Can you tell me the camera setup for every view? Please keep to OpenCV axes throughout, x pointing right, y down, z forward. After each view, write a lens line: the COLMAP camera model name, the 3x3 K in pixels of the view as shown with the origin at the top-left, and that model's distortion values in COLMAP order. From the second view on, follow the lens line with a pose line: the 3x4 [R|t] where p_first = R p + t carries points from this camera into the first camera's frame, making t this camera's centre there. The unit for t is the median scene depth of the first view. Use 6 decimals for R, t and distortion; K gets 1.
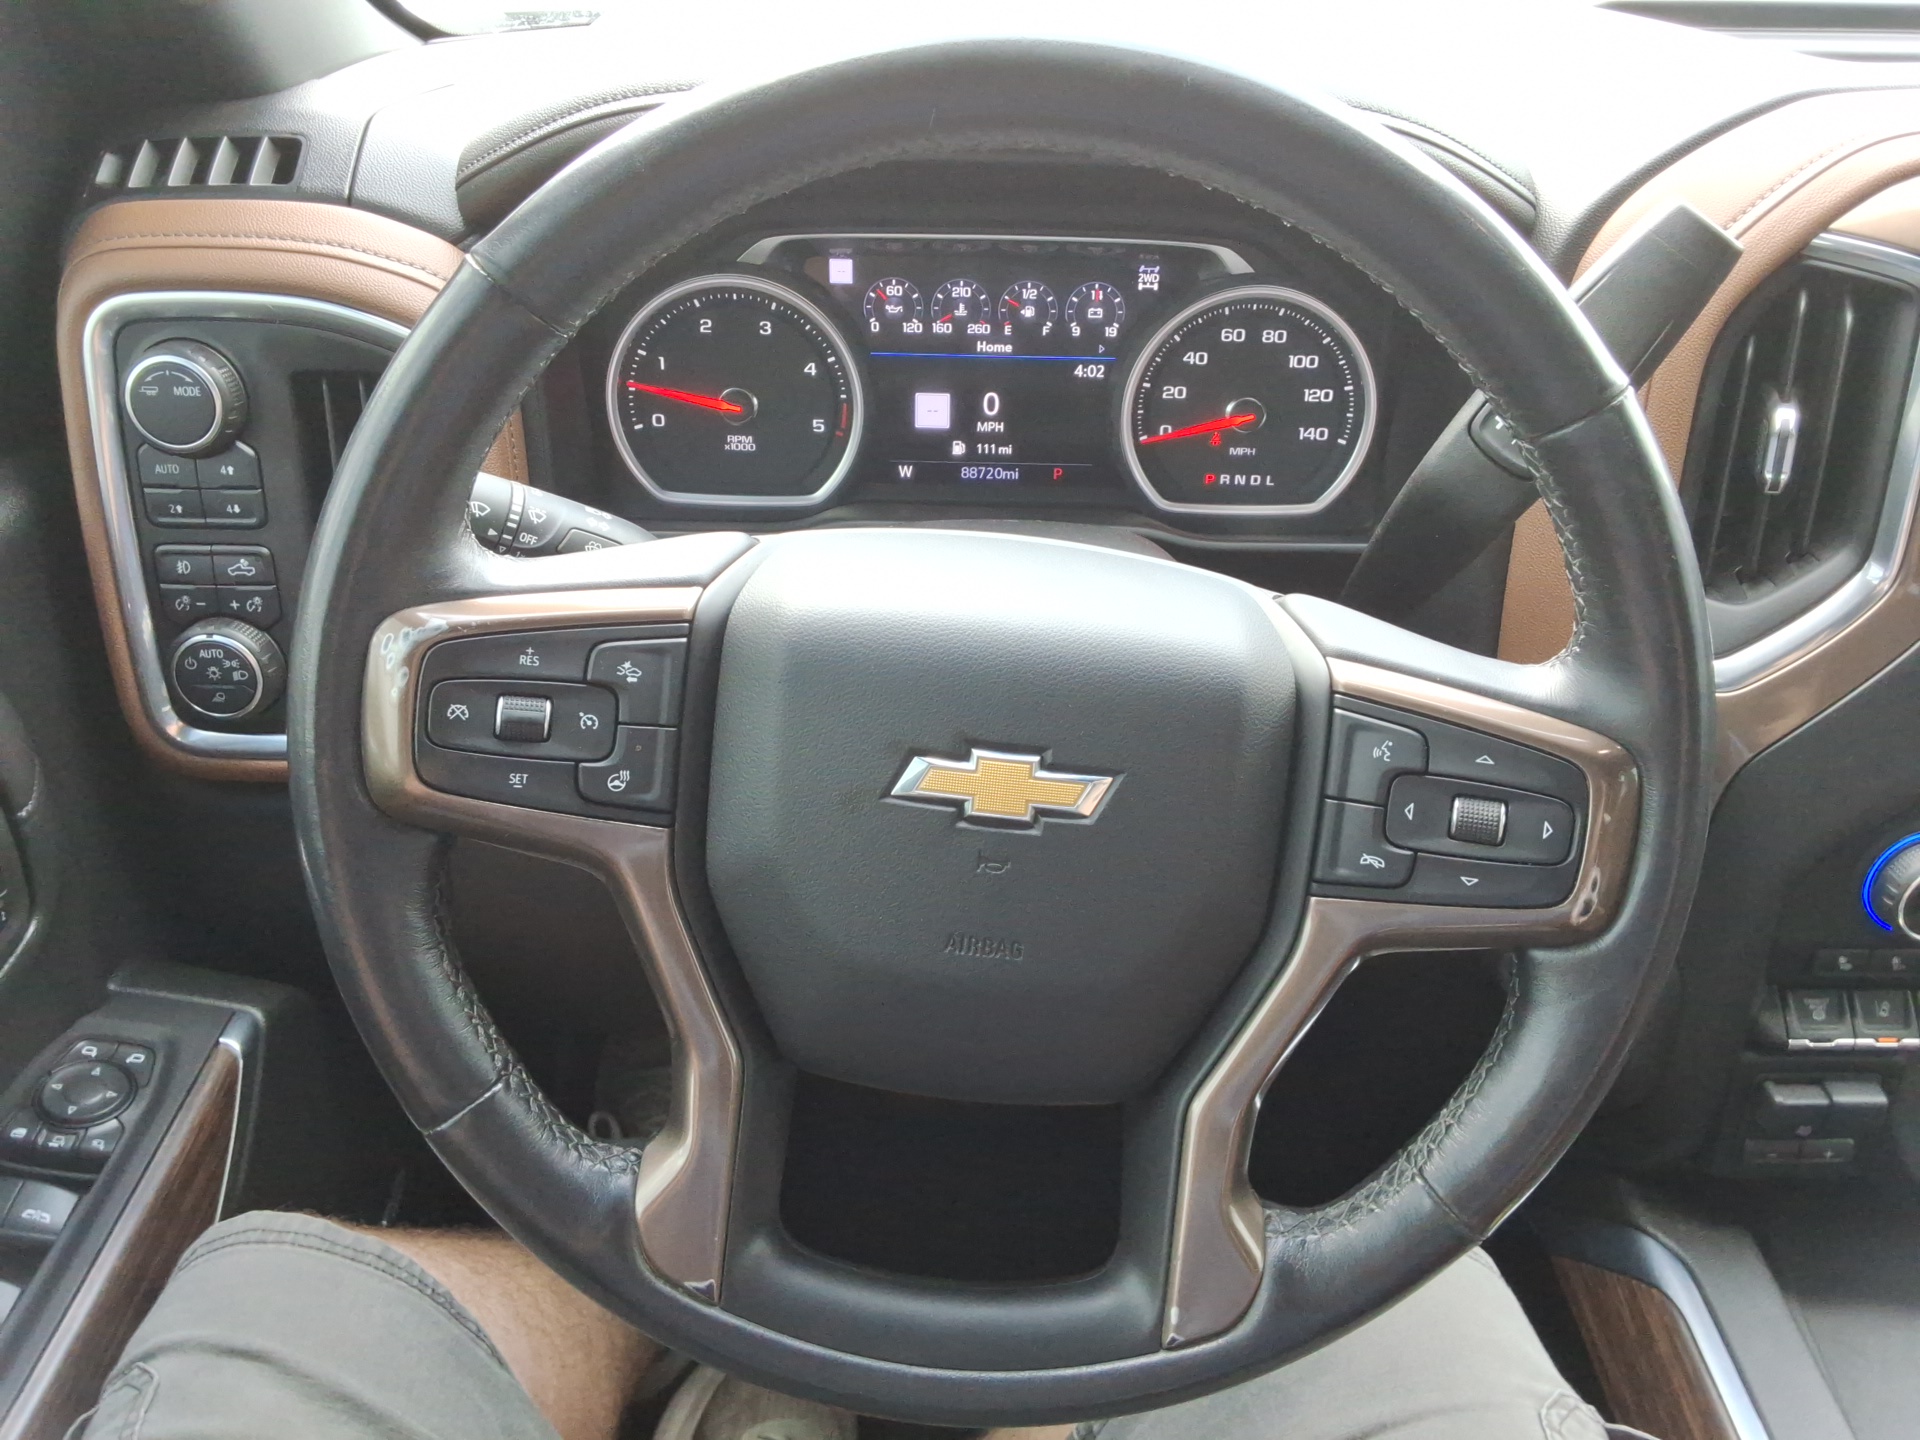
lens RADIAL K [[1539.6, 0, 961.2], [0, 1539.6, 715.0], [0, 0, 1]] dist [0.100750, -0.151919]
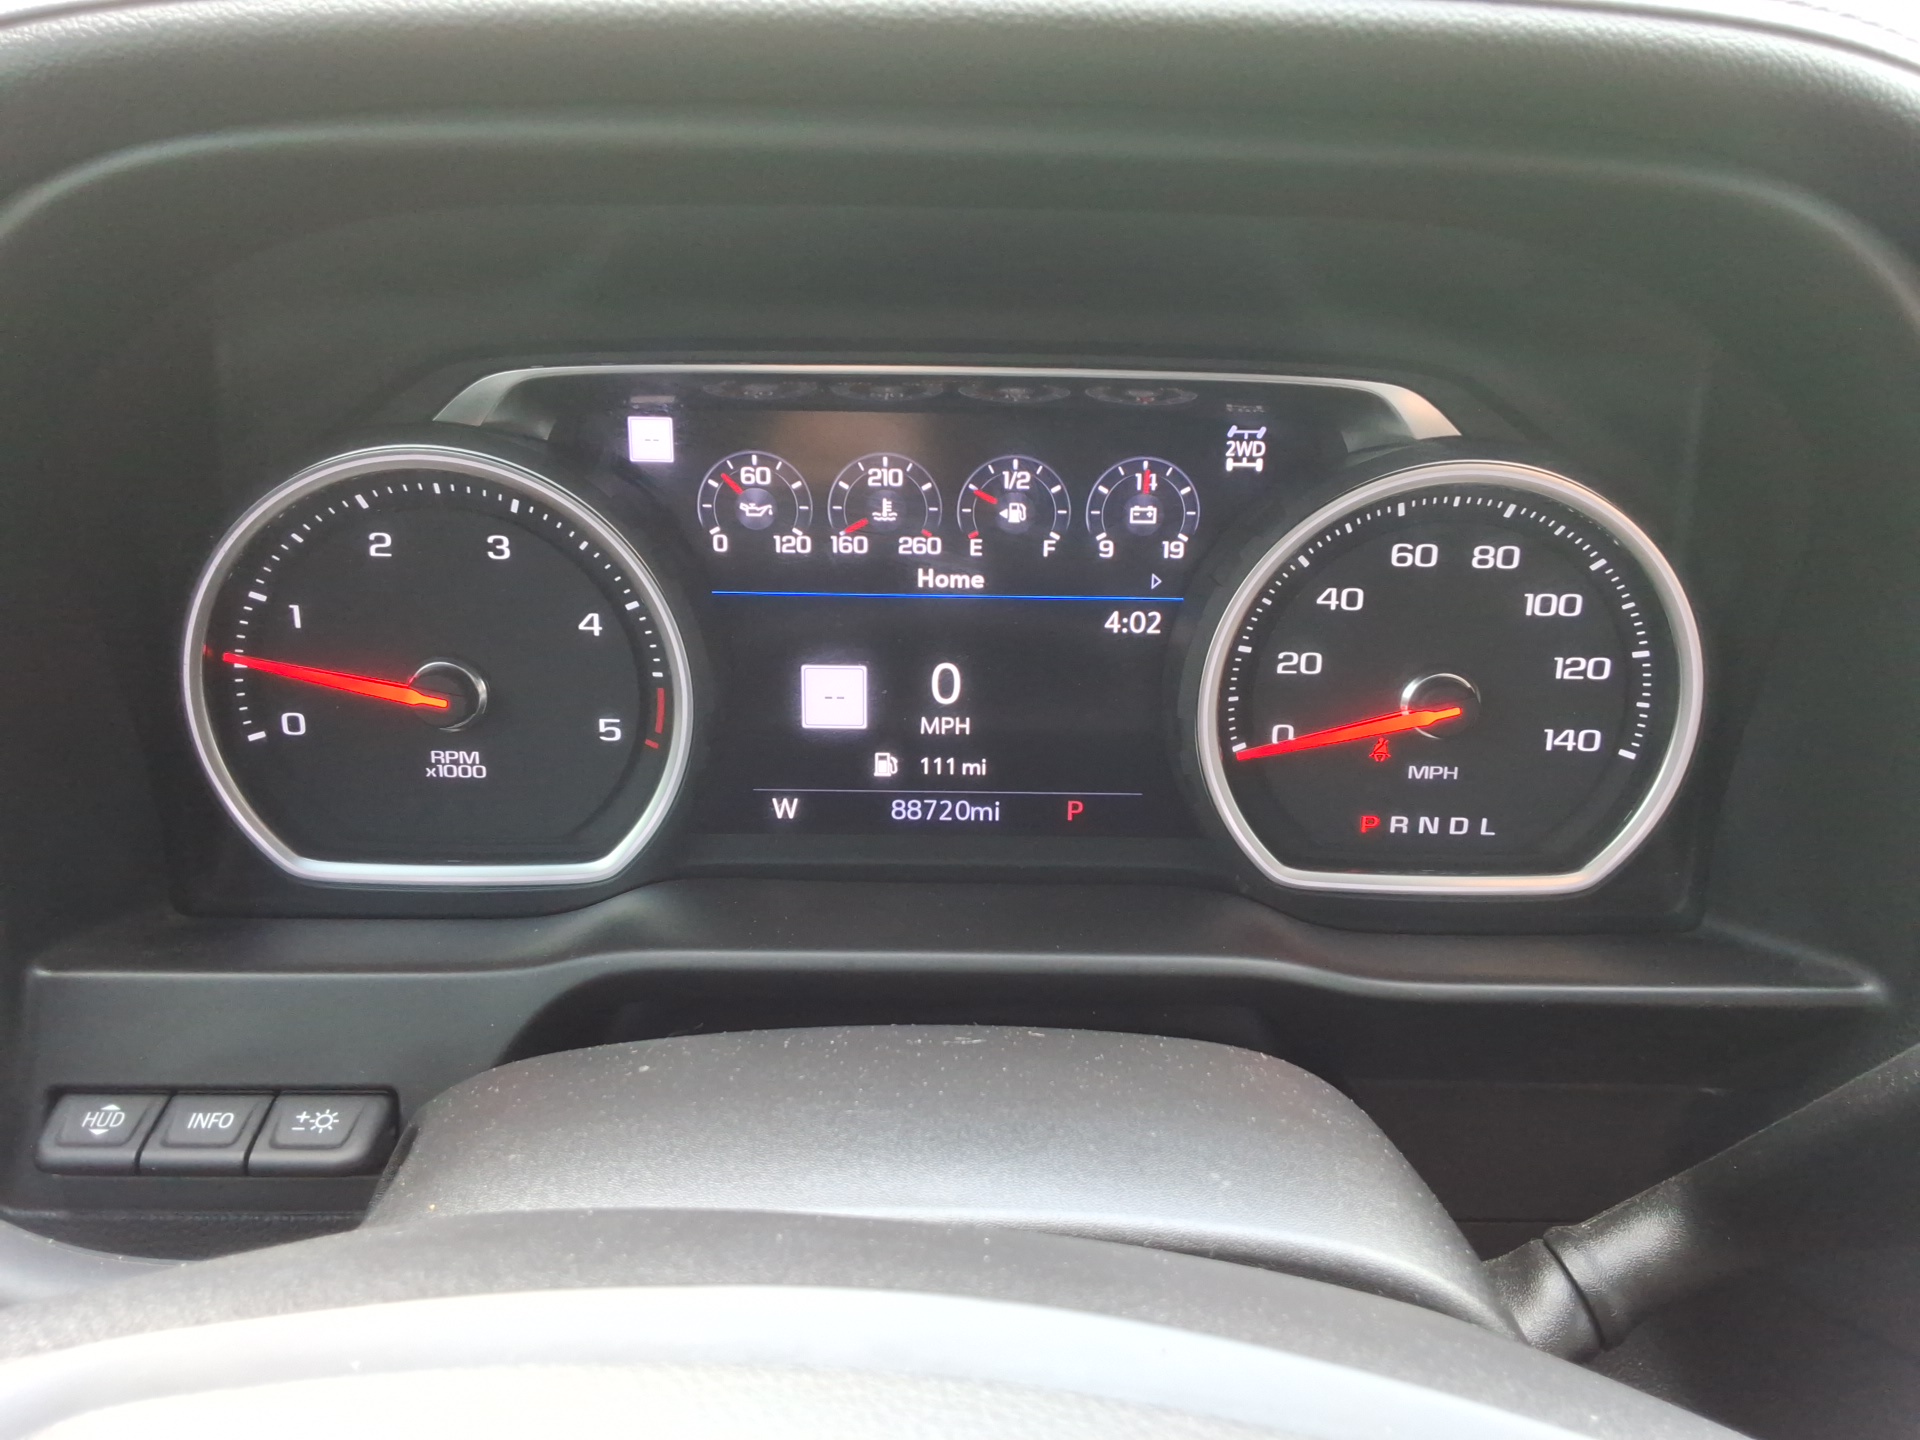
lens RADIAL K [[1539.6, 0, 960.6], [0, 1539.6, 712.3], [0, 0, 1]] dist [0.100750, -0.151919]
pose [[0.999973, -0.006662, -0.003193, 0.026492], [0.006248, 0.993261, -0.115730, -0.133752], [0.003942, 0.115707, 0.993276, 0.491950]]
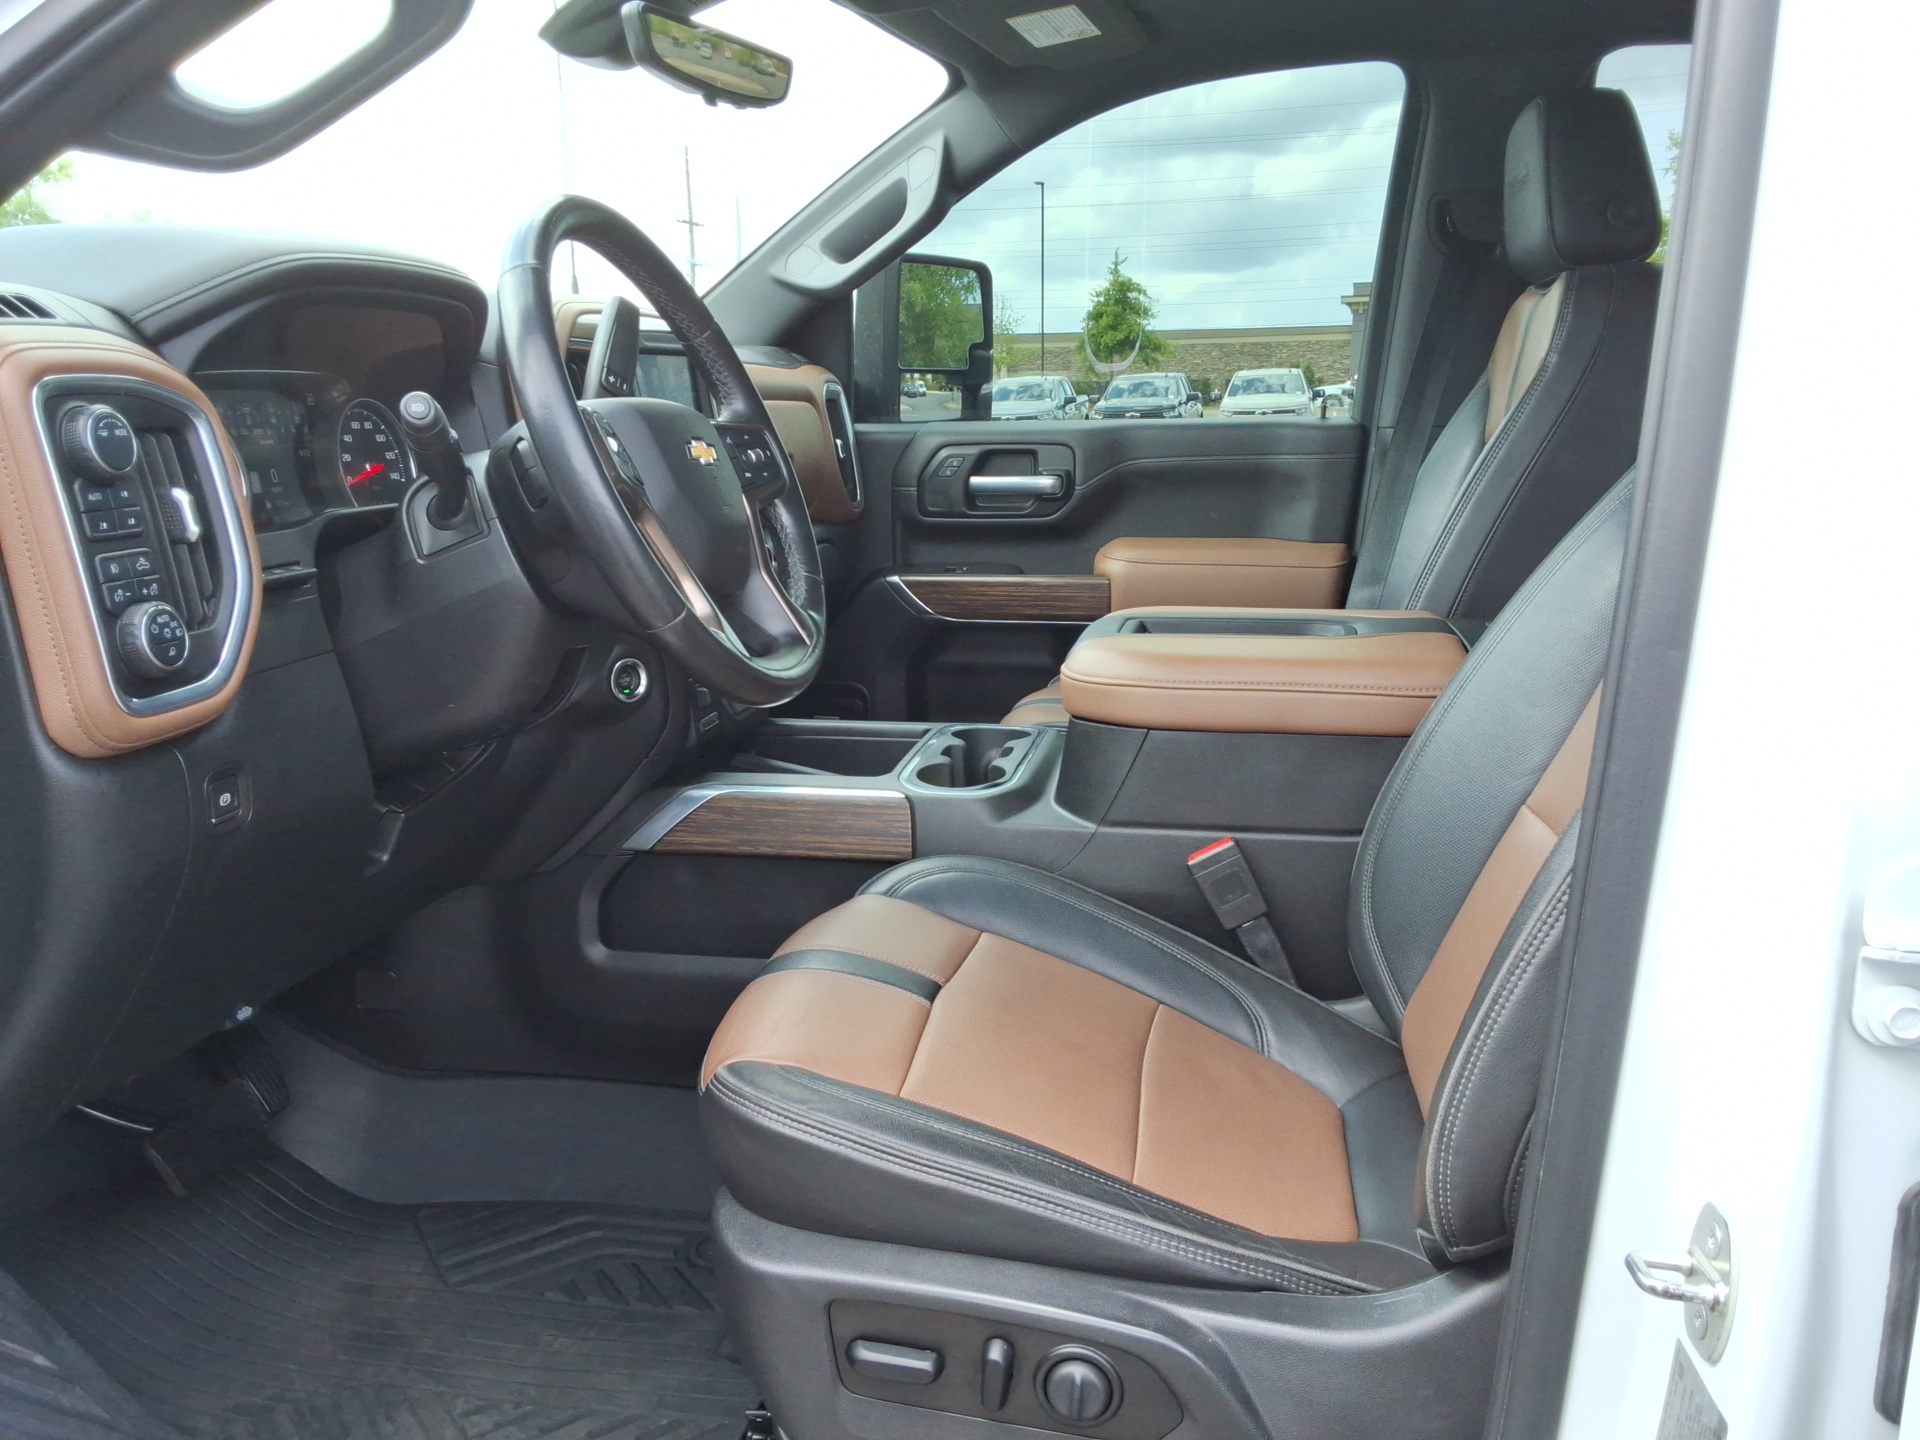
lens RADIAL K [[1539.6, 0, 958.2], [0, 1539.6, 721.2], [0, 0, 1]] dist [0.100750, -0.151919]
pose [[0.194155, -0.227179, 0.954303, -1.519761], [0.521577, 0.847819, 0.095714, 0.246740], [-0.830820, 0.479159, 0.283100, 0.048722]]
